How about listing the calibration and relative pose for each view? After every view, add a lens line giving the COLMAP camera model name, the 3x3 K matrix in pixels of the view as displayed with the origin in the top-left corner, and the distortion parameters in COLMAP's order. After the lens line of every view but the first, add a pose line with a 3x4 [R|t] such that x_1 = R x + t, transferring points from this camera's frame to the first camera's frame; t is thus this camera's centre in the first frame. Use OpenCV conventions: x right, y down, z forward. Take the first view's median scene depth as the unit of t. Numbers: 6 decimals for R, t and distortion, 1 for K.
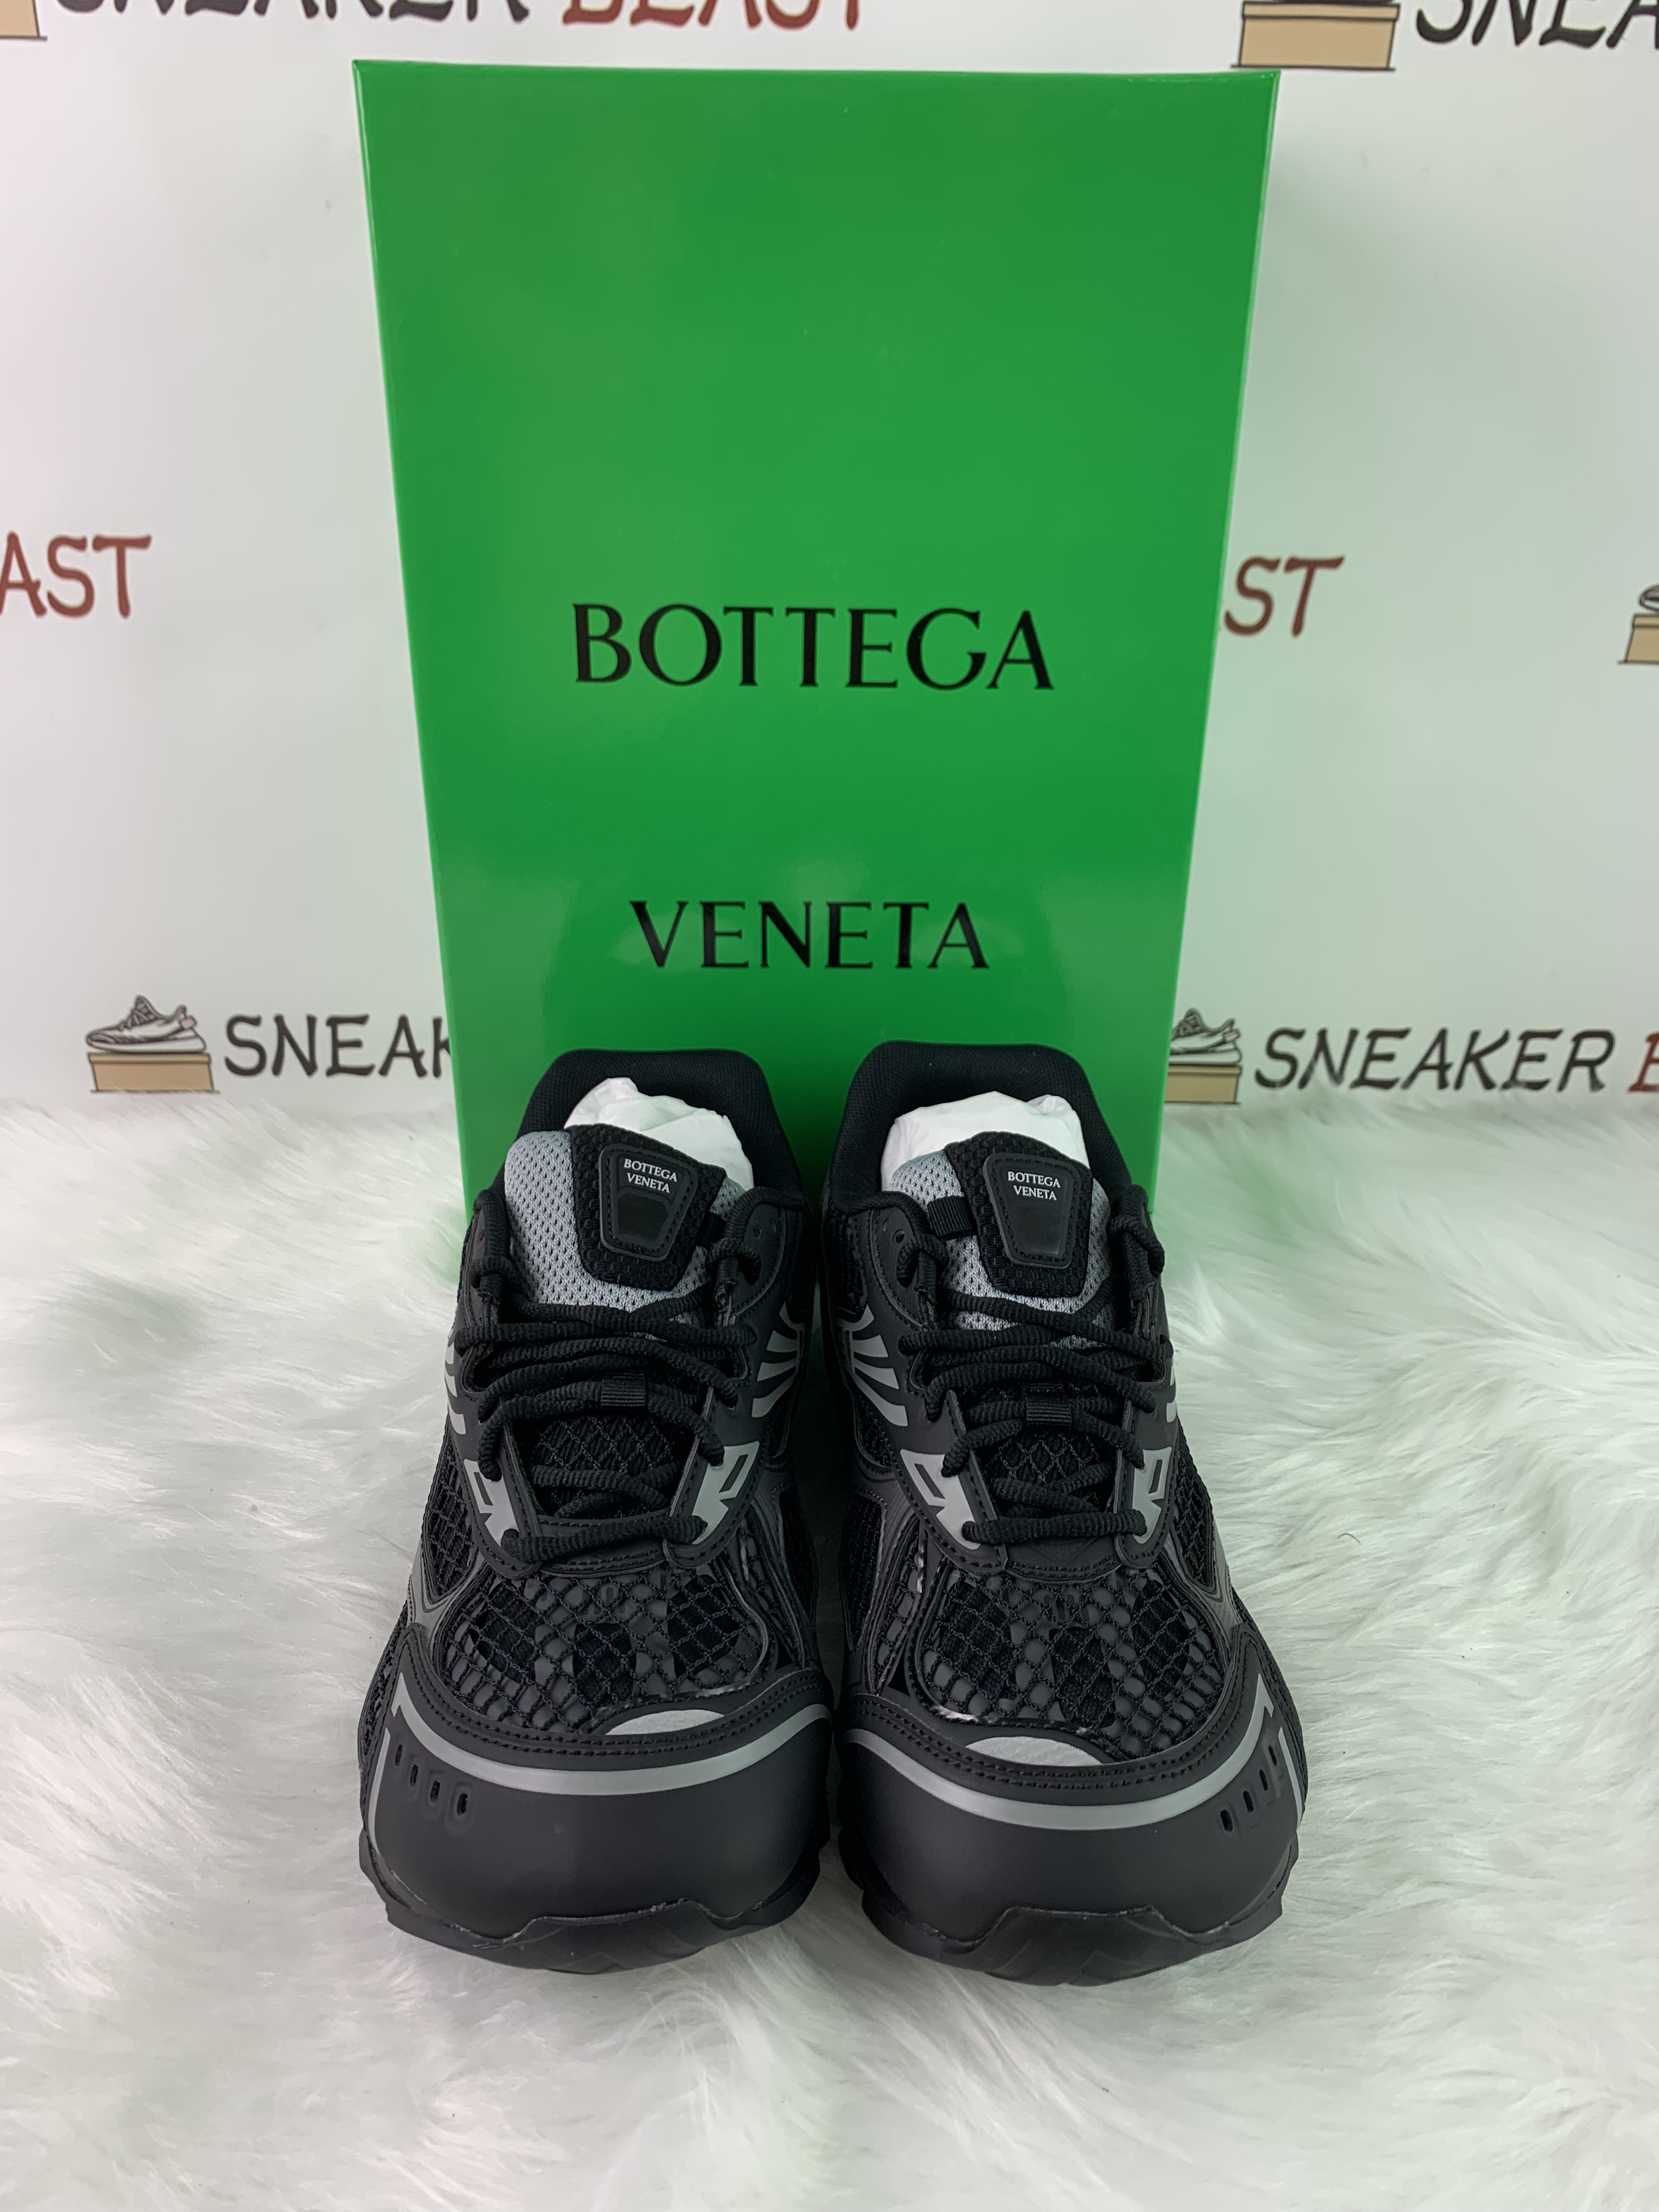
lens RADIAL K [[1679.2, 0, 829.5], [0, 1679.2, 1106.0], [0, 0, 1]] dist [-0.002558, -0.000324]
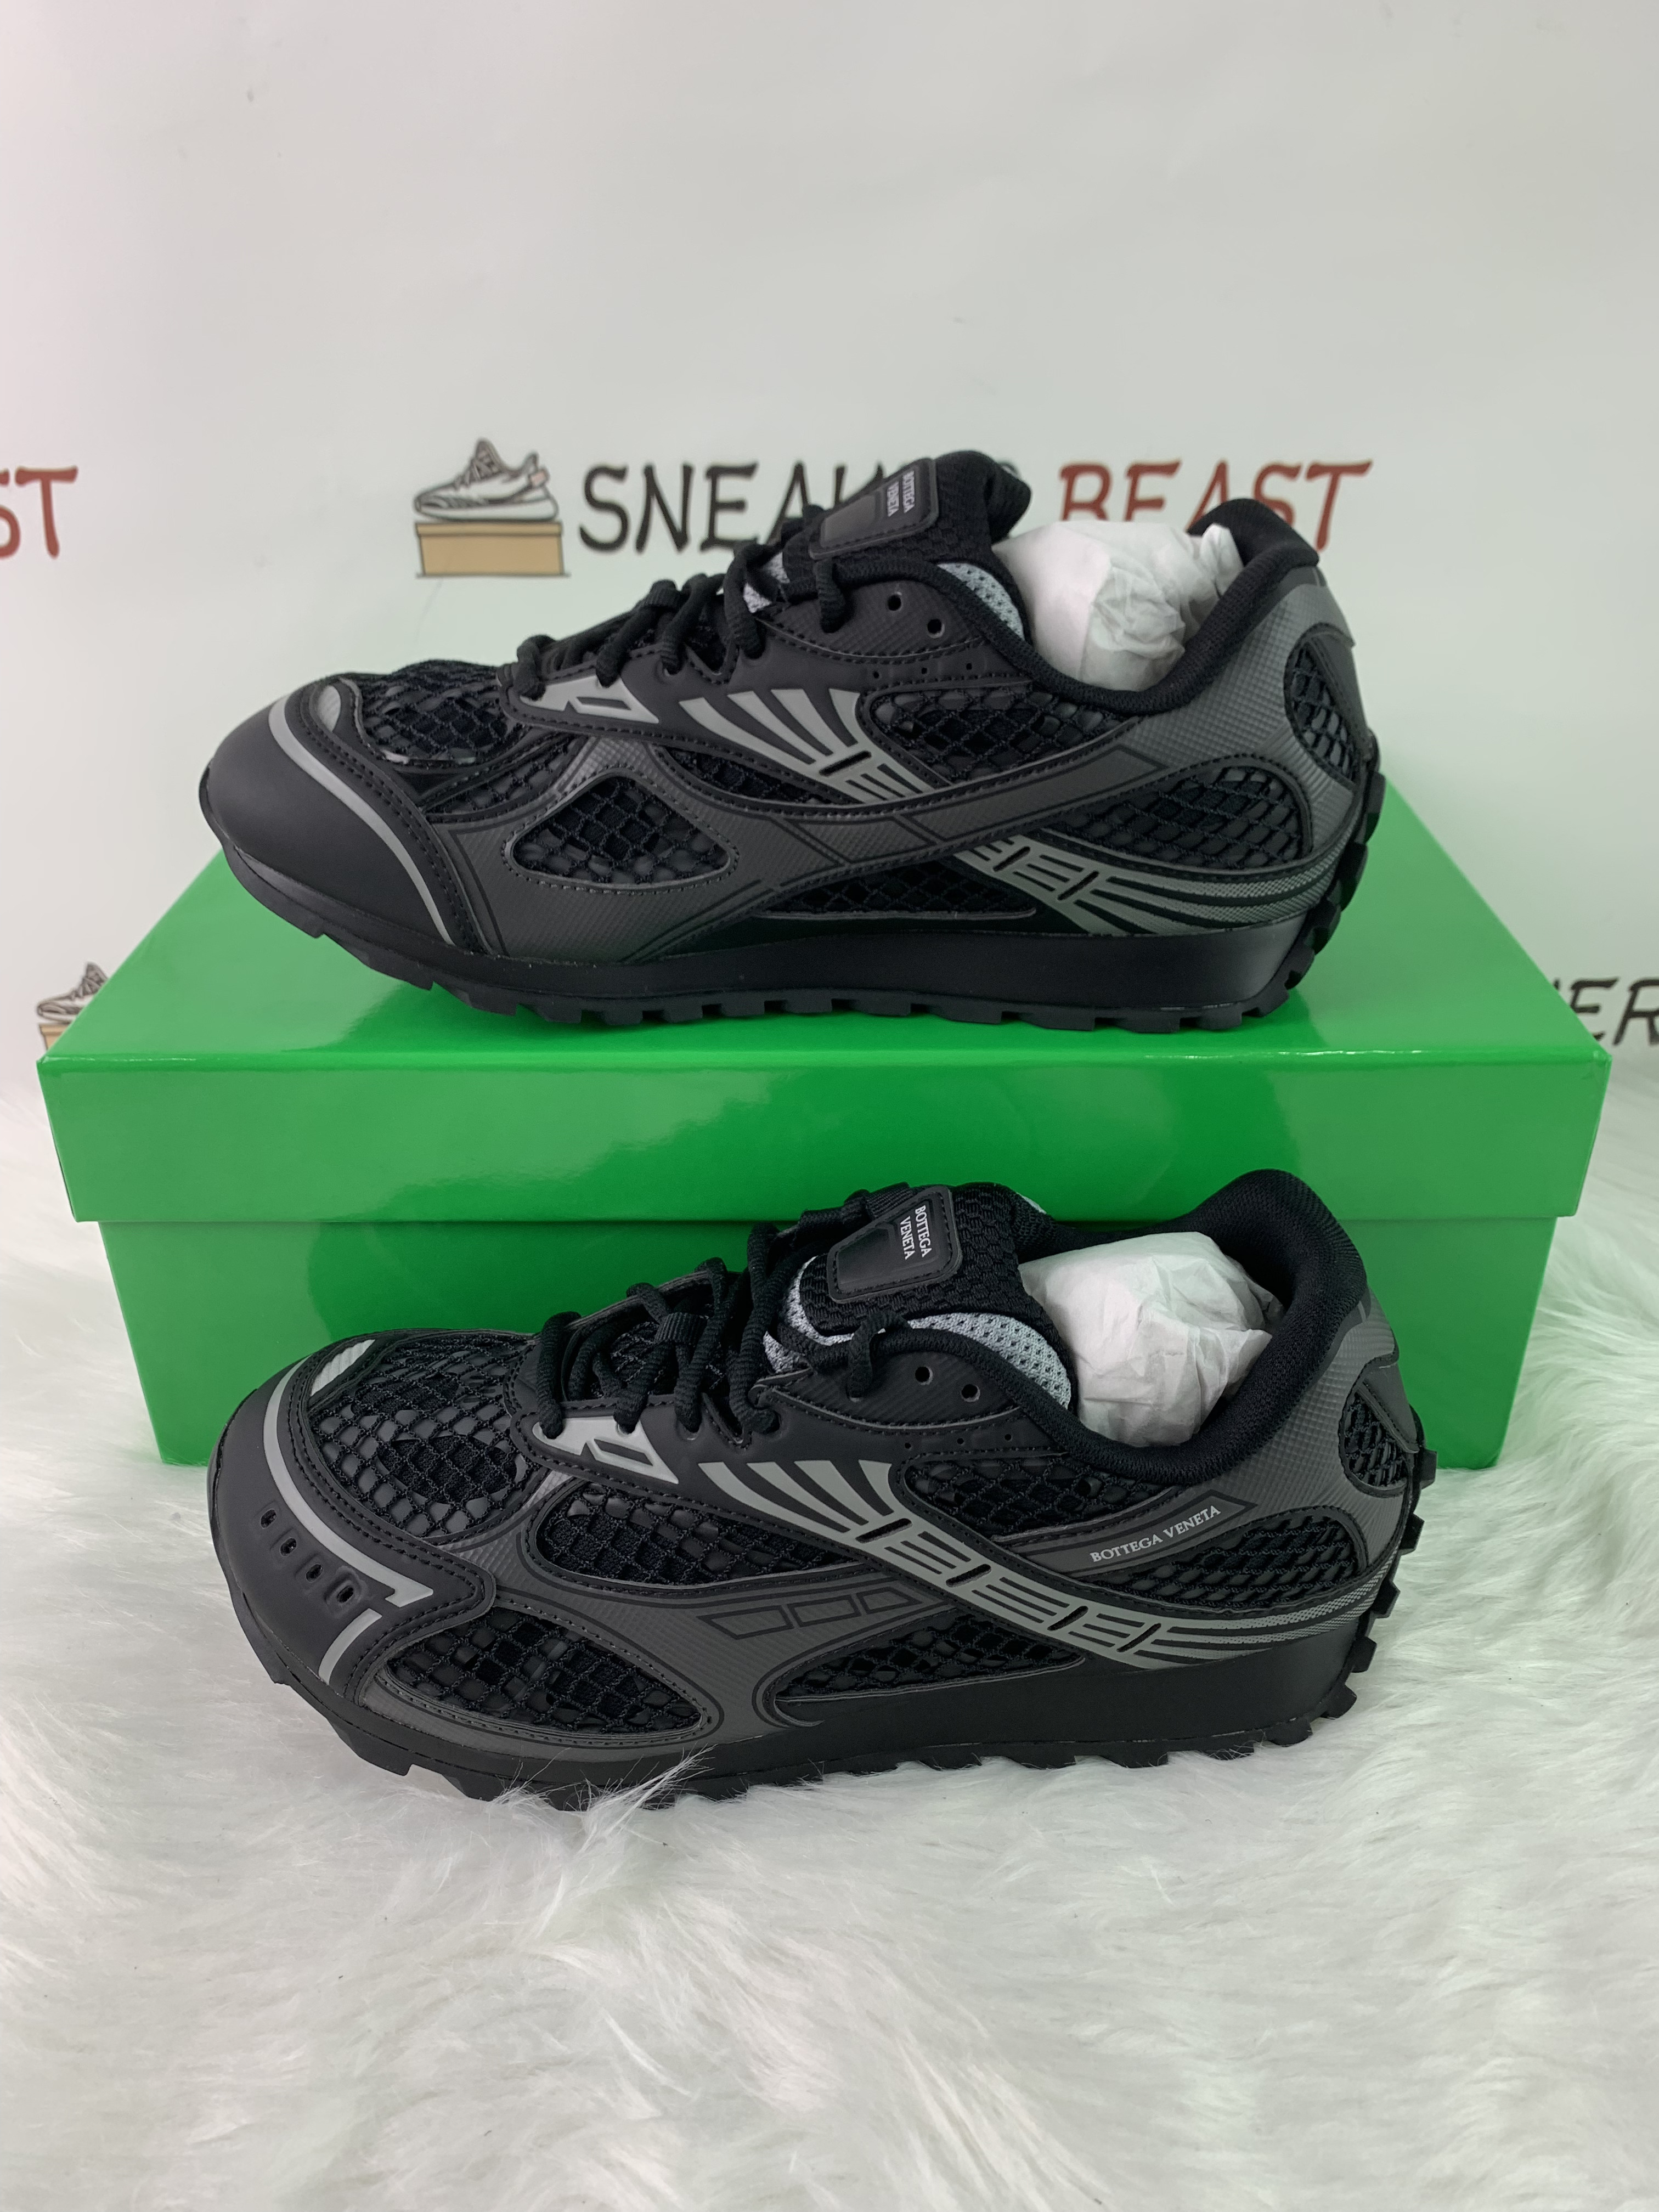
lens RADIAL K [[1677.7, 0, 830.5], [0, 1677.7, 1098.2], [0, 0, 1]] dist [0.000031, -0.002844]
pose [[0.999514, -0.012602, -0.028523, 0.042332], [0.013027, 0.999806, 0.014764, 0.001807], [0.028331, -0.015129, 0.999484, 0.093454]]
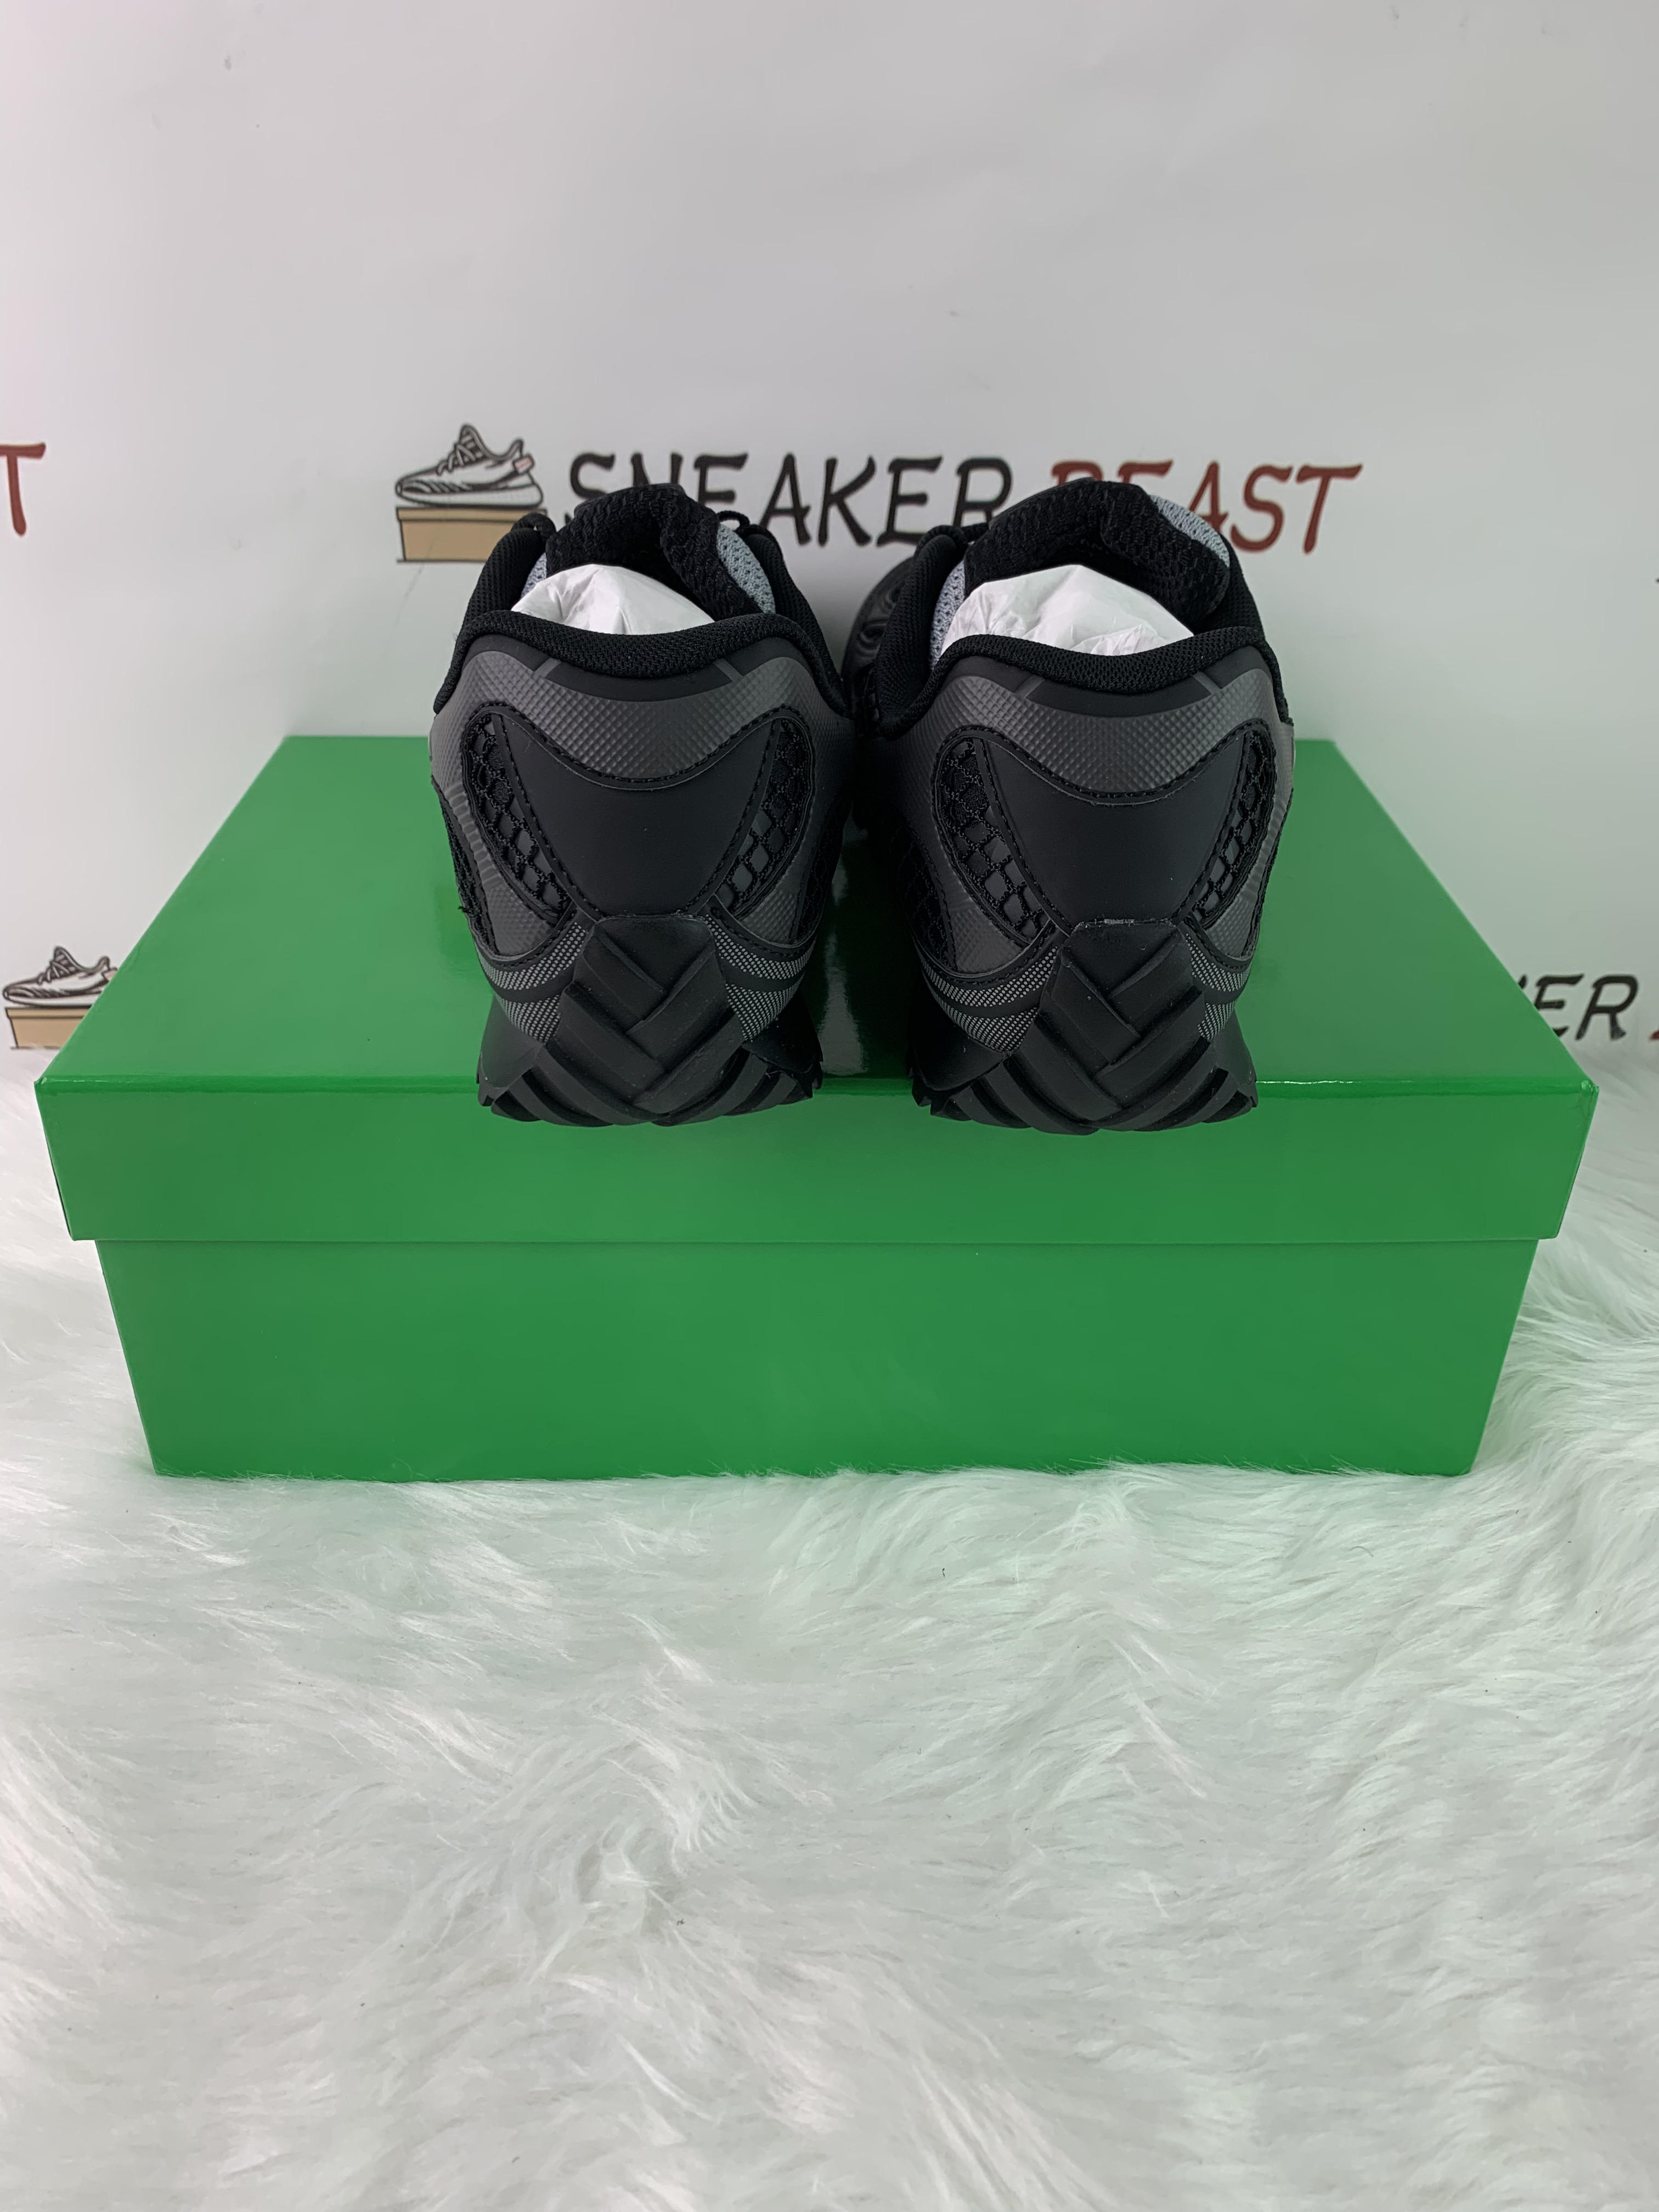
lens RADIAL K [[1677.7, 0, 830.5], [0, 1677.7, 1098.2], [0, 0, 1]] dist [0.000031, -0.002844]
pose [[0.999937, -0.005064, 0.010022, 0.008453], [0.004484, 0.998363, 0.057024, -0.045741], [-0.010294, -0.056976, 0.998322, 0.090534]]
